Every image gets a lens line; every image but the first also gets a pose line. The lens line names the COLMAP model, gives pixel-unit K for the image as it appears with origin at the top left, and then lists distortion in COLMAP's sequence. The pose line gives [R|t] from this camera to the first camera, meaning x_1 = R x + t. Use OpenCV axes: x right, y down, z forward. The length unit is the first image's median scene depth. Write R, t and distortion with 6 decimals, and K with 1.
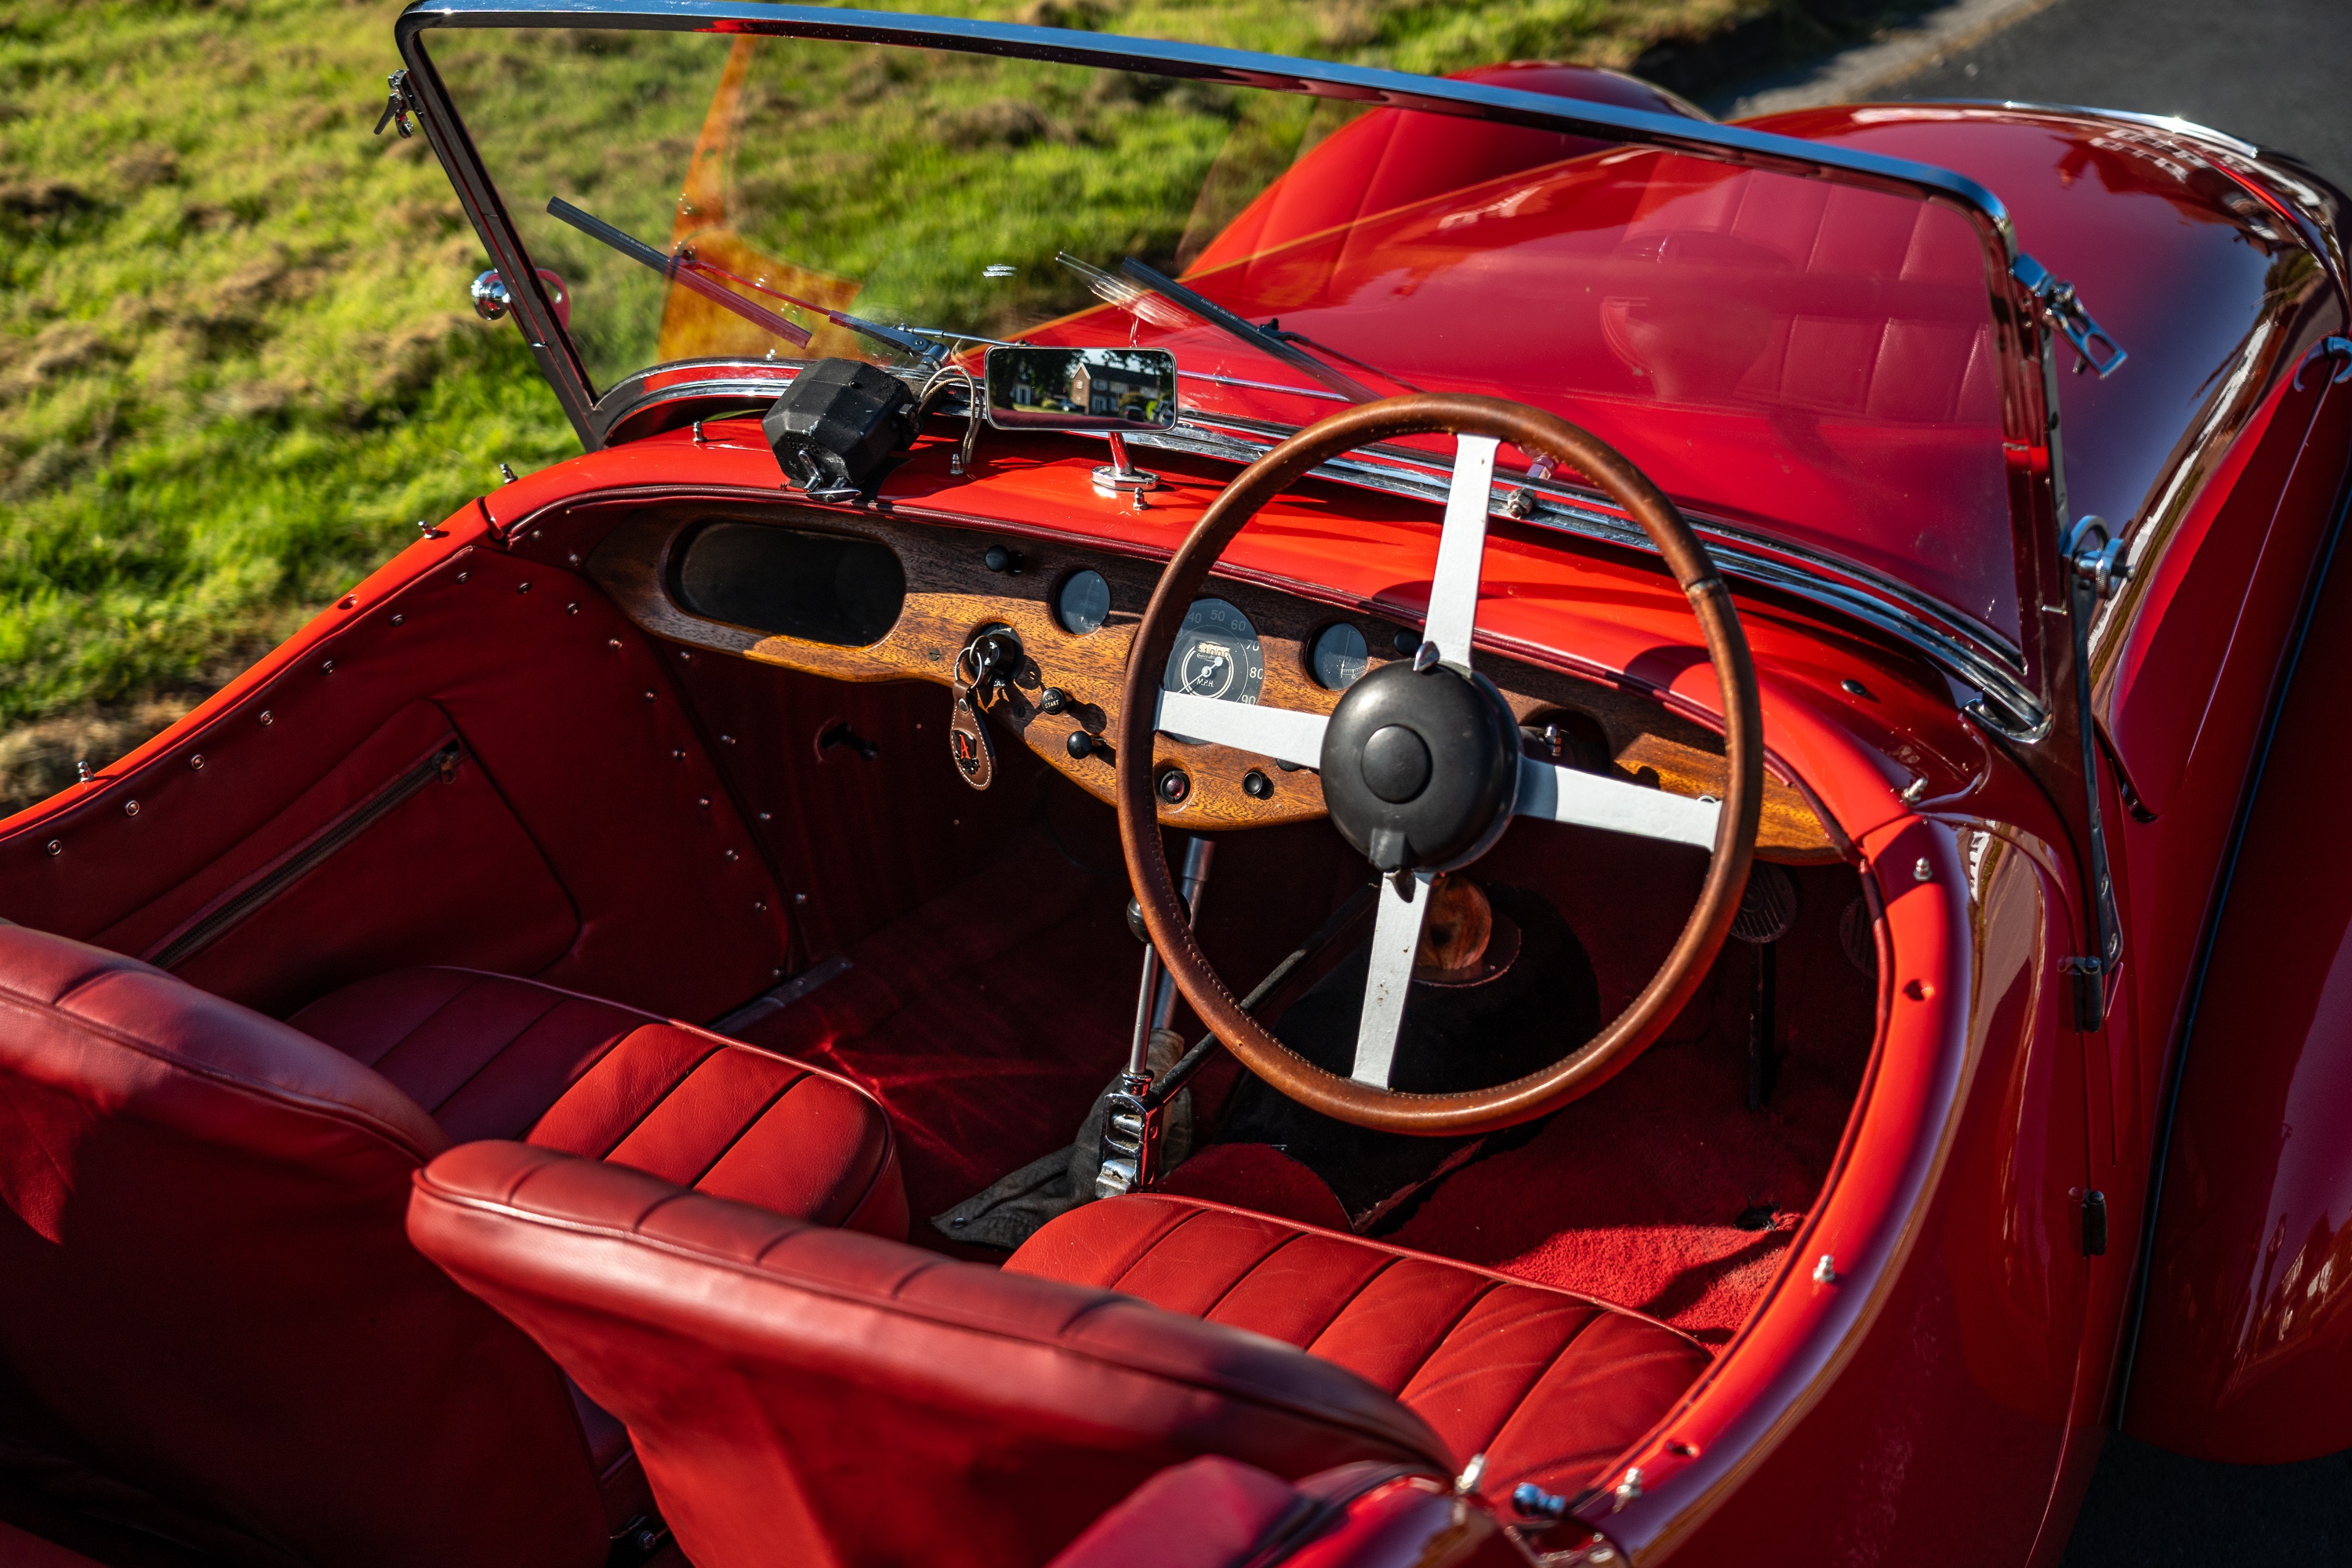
lens RADIAL K [[3651.9, 0, 1176.0], [0, 3651.9, 784.0], [0, 0, 1]] dist [-0.000394, -0.150069]
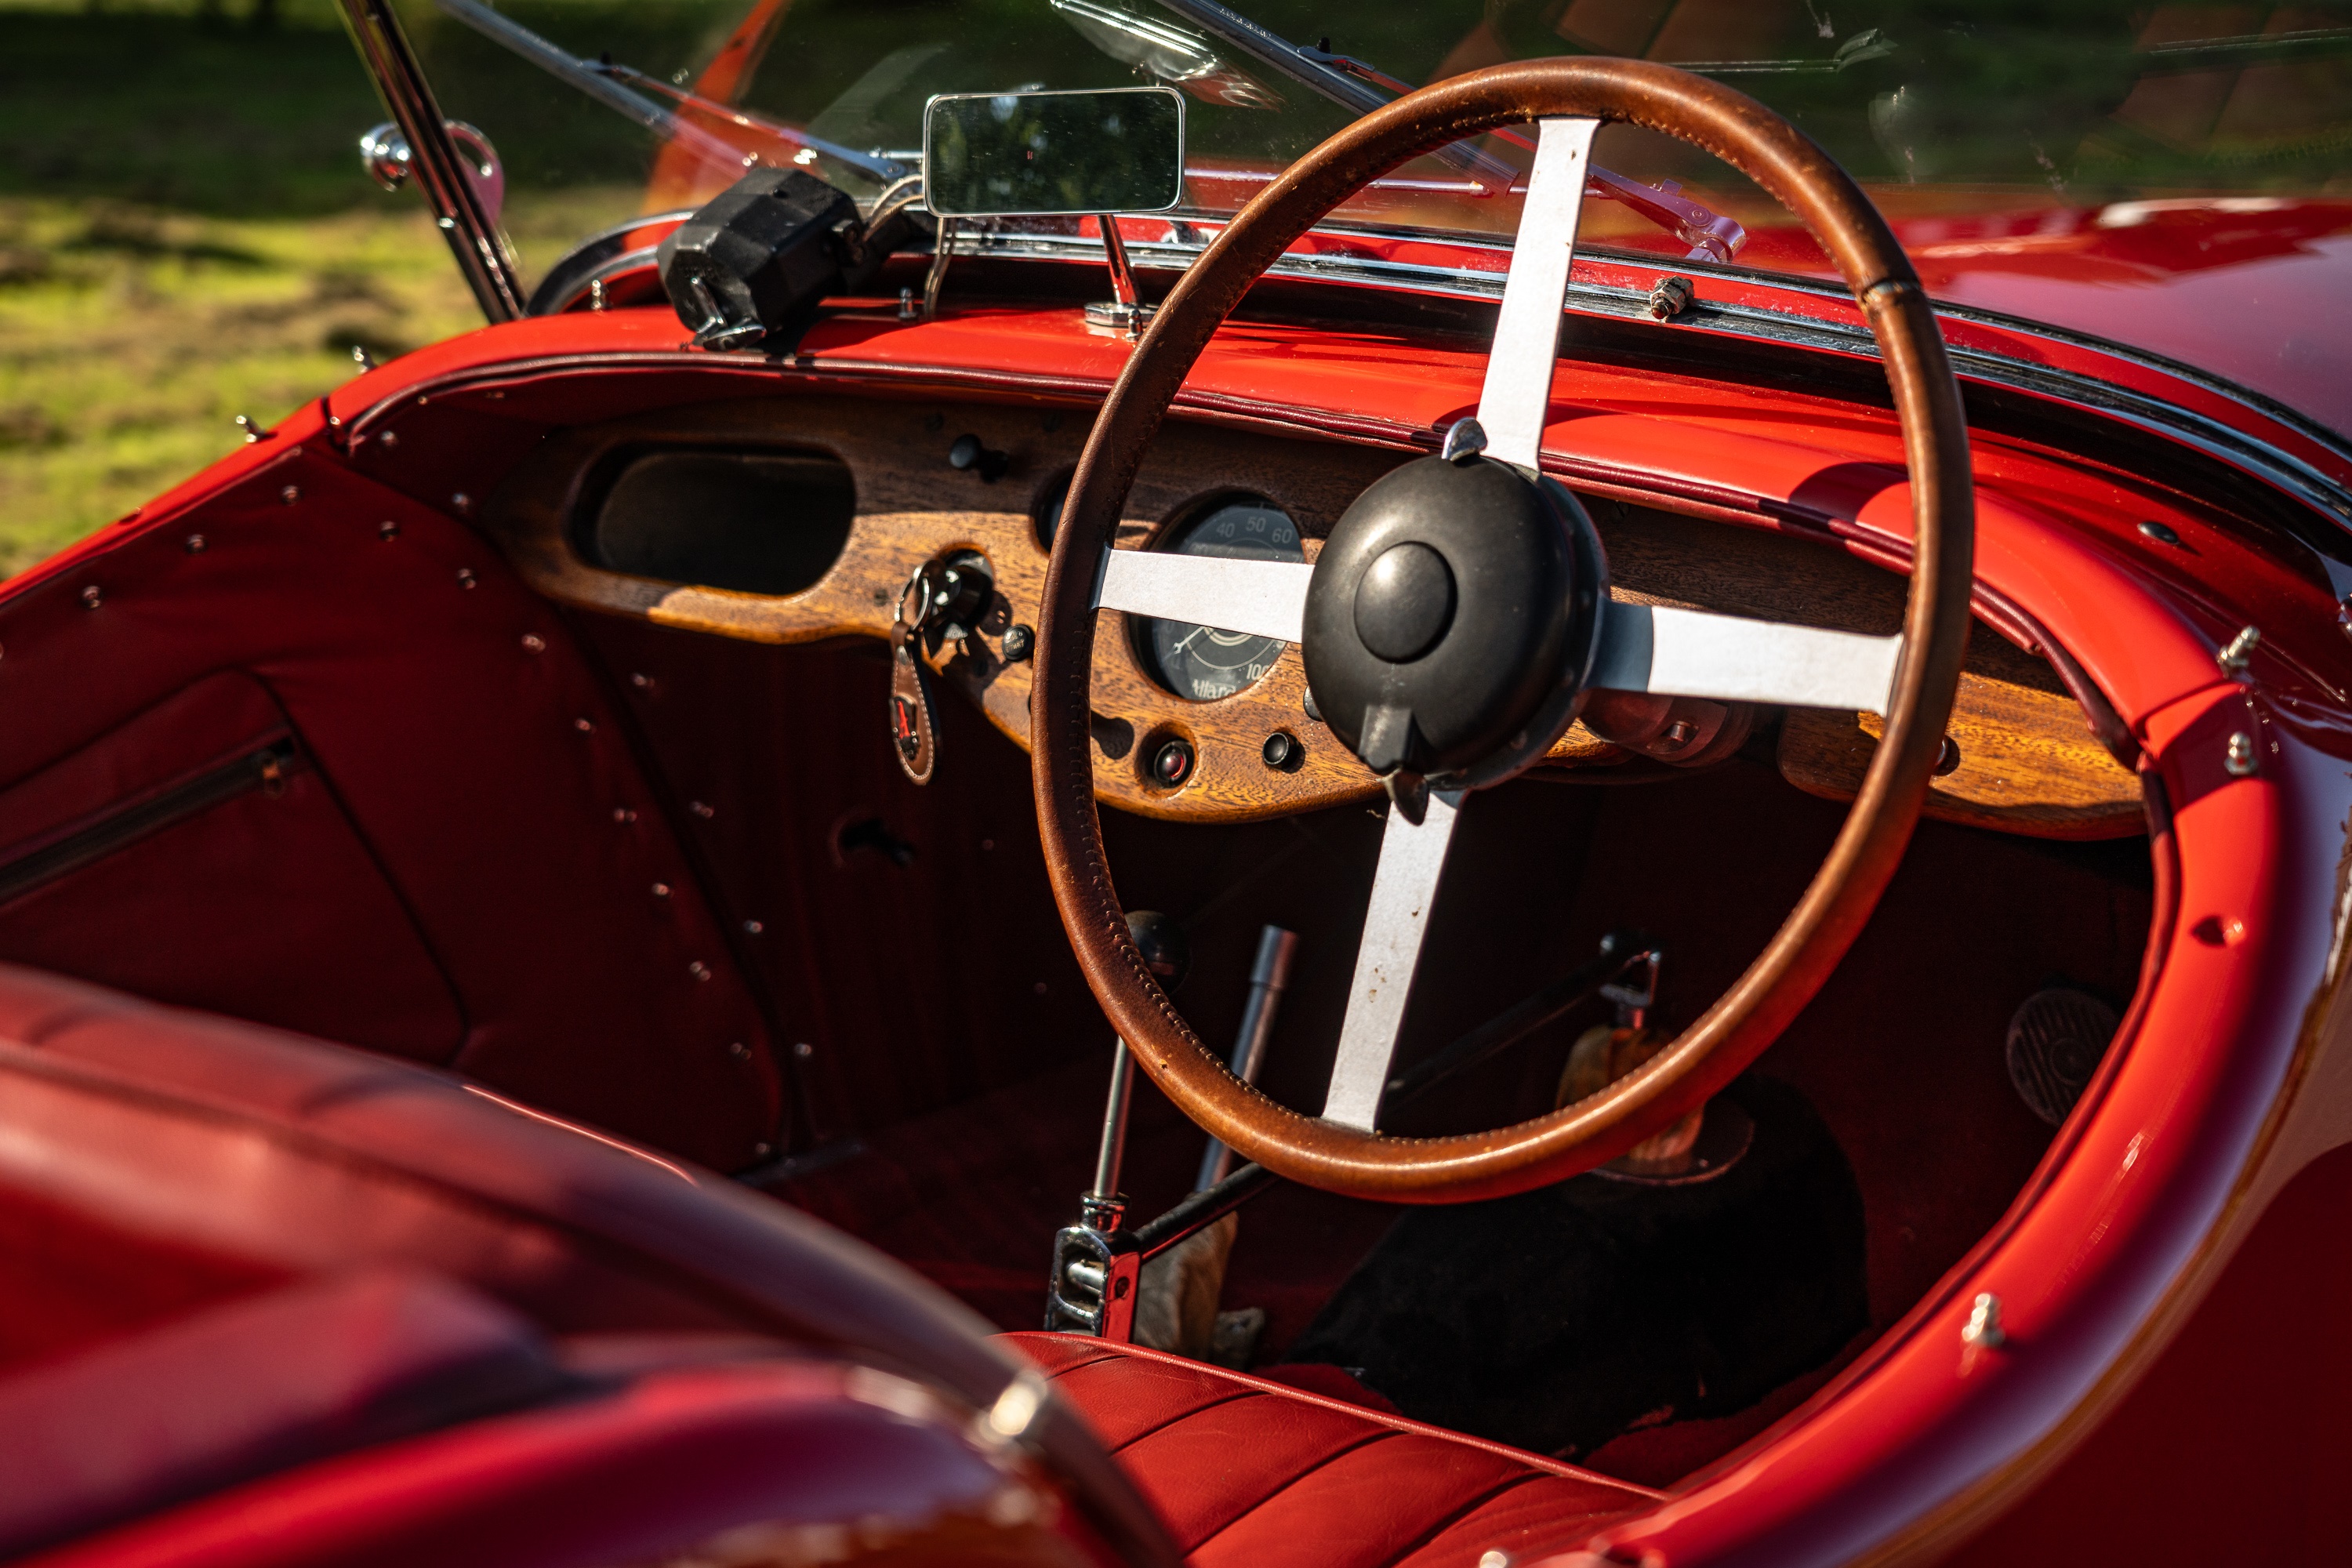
lens RADIAL K [[3693.0, 0, 1176.0], [0, 3693.0, 784.0], [0, 0, 1]] dist [-0.002155, -0.121063]
pose [[0.987173, 0.050084, -0.151594, 0.103176], [-0.074183, 0.984688, -0.157753, 0.111494], [0.141372, 0.166976, 0.975773, 0.323826]]
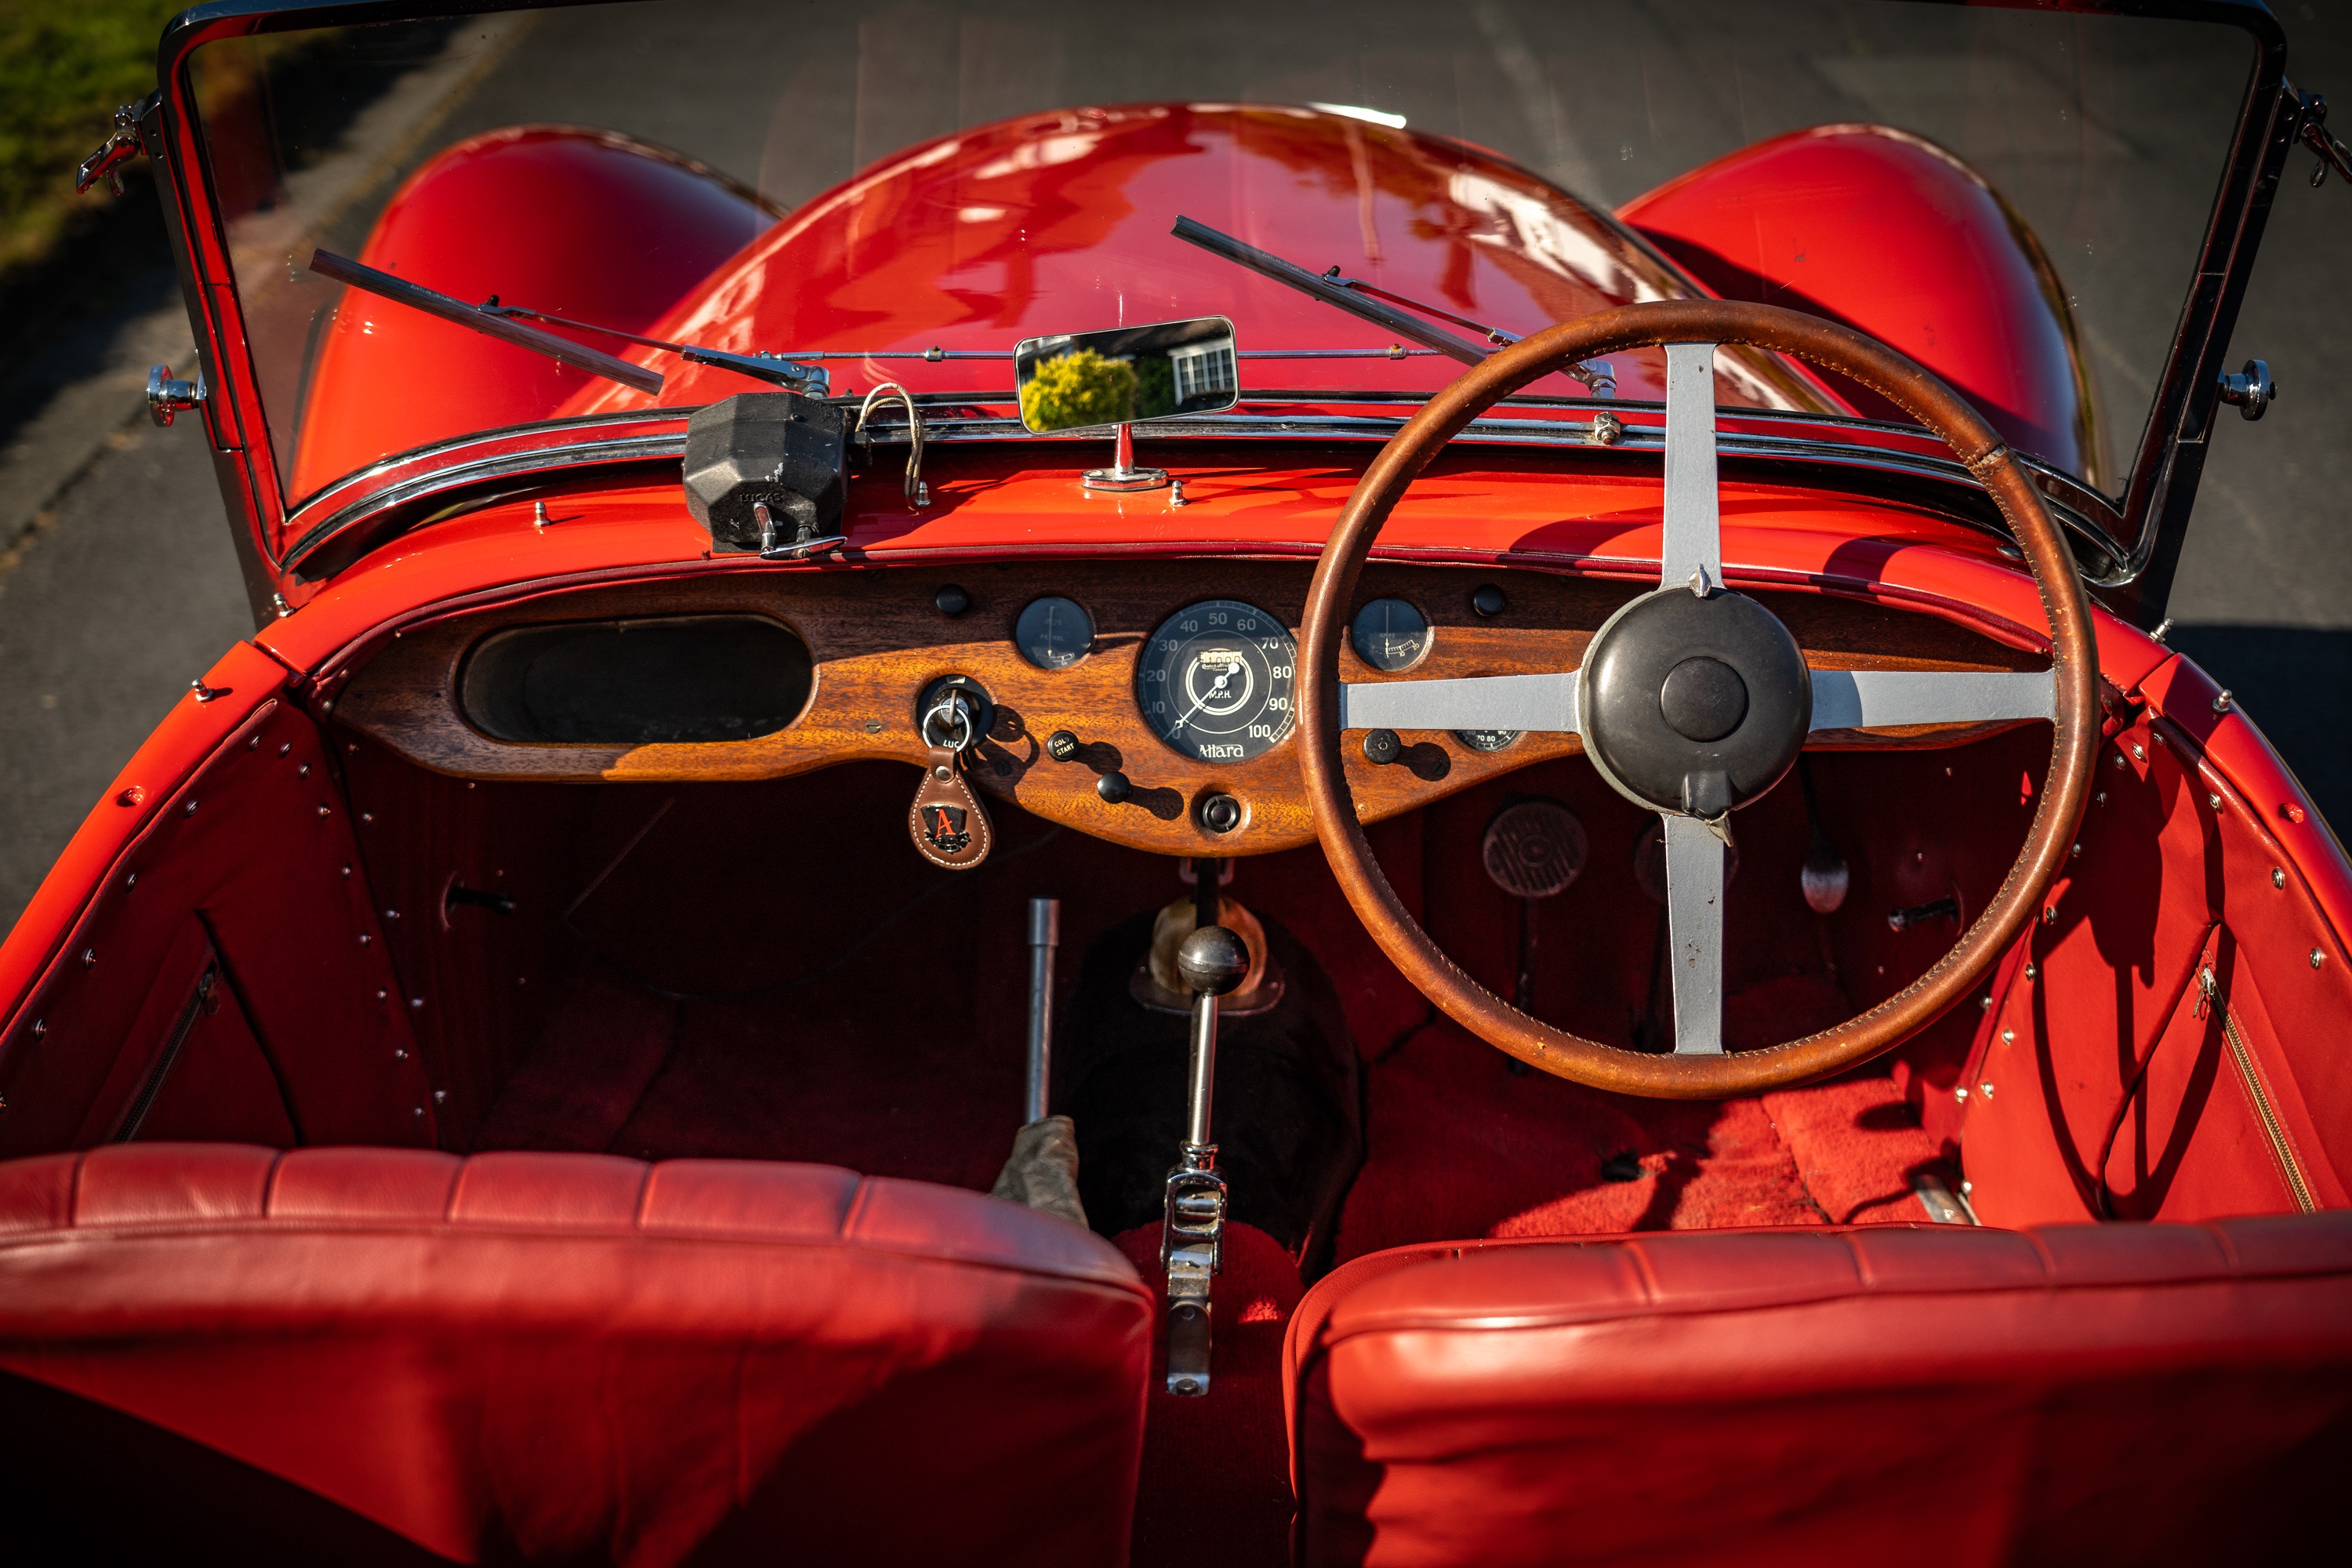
lens RADIAL K [[3651.9, 0, 1176.0], [0, 3651.9, 784.0], [0, 0, 1]] dist [-0.000394, -0.150069]
pose [[0.843687, -0.176341, 0.507047, -0.454907], [0.197043, 0.980308, 0.013068, -0.019851], [-0.499366, 0.088885, 0.861819, 0.231699]]
